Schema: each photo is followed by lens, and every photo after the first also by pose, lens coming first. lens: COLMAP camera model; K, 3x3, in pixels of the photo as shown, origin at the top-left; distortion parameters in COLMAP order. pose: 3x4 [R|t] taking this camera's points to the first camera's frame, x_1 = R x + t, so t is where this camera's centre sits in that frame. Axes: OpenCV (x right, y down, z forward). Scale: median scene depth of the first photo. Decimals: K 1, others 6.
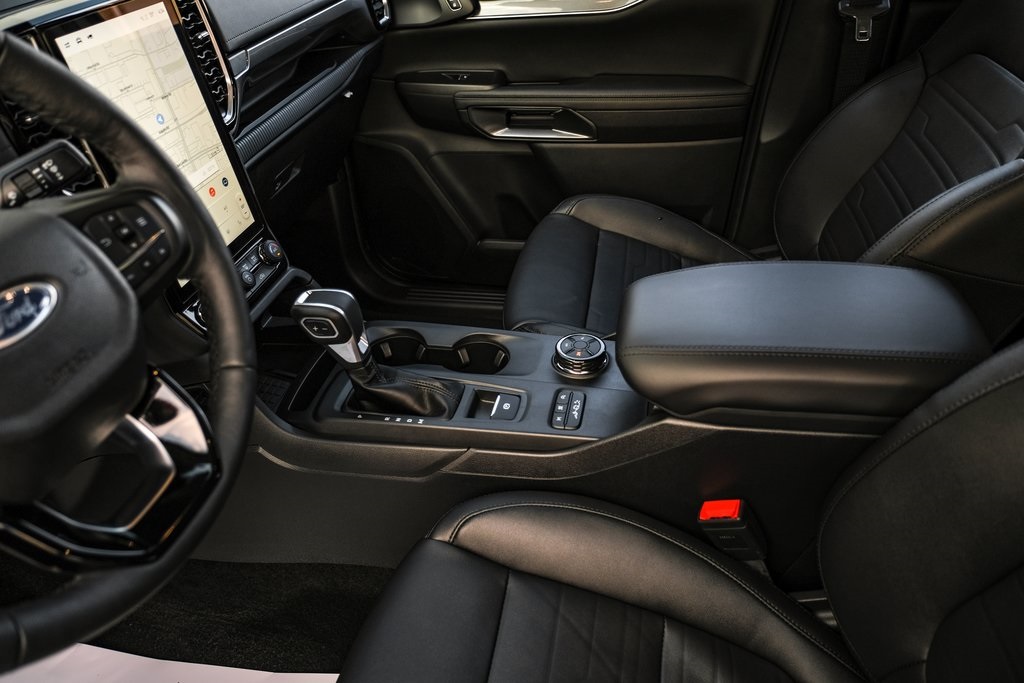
lens RADIAL K [[696.7, 0, 498.5], [0, 696.7, 345.6], [0, 0, 1]] dist [-0.036230, 0.018685]
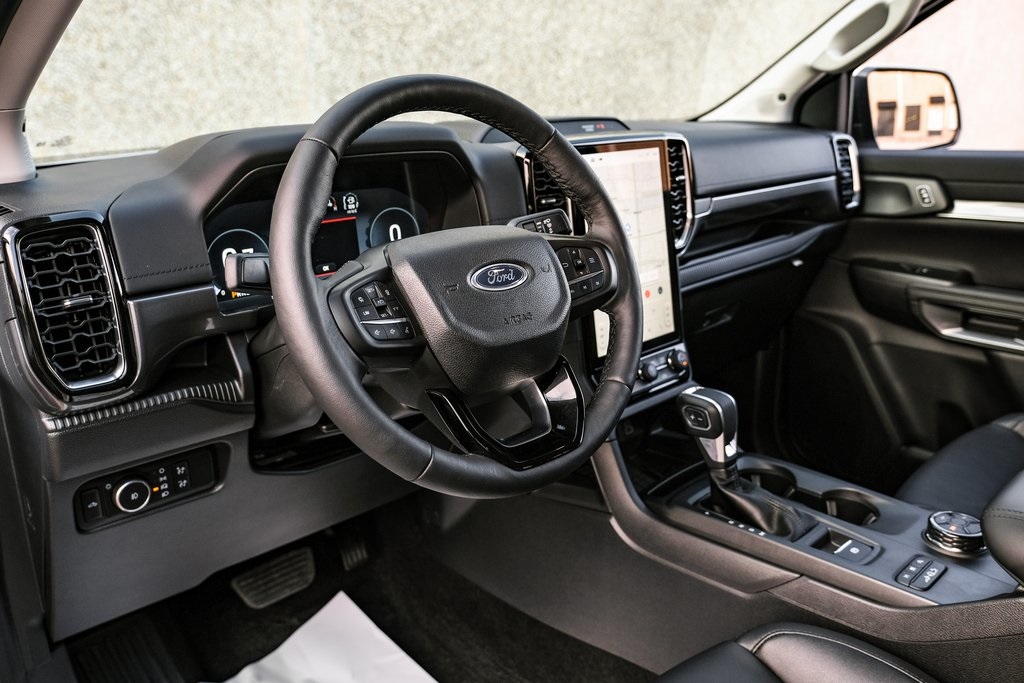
lens RADIAL K [[814.6, 0, 543.4], [0, 814.6, 312.1], [0, 0, 1]] dist [-0.021724, -0.010414]
pose [[0.838088, 0.188596, -0.511899, 0.157741], [-0.351287, 0.904478, -0.241901, 0.206318], [0.417380, 0.382558, 0.824283, -0.214793]]
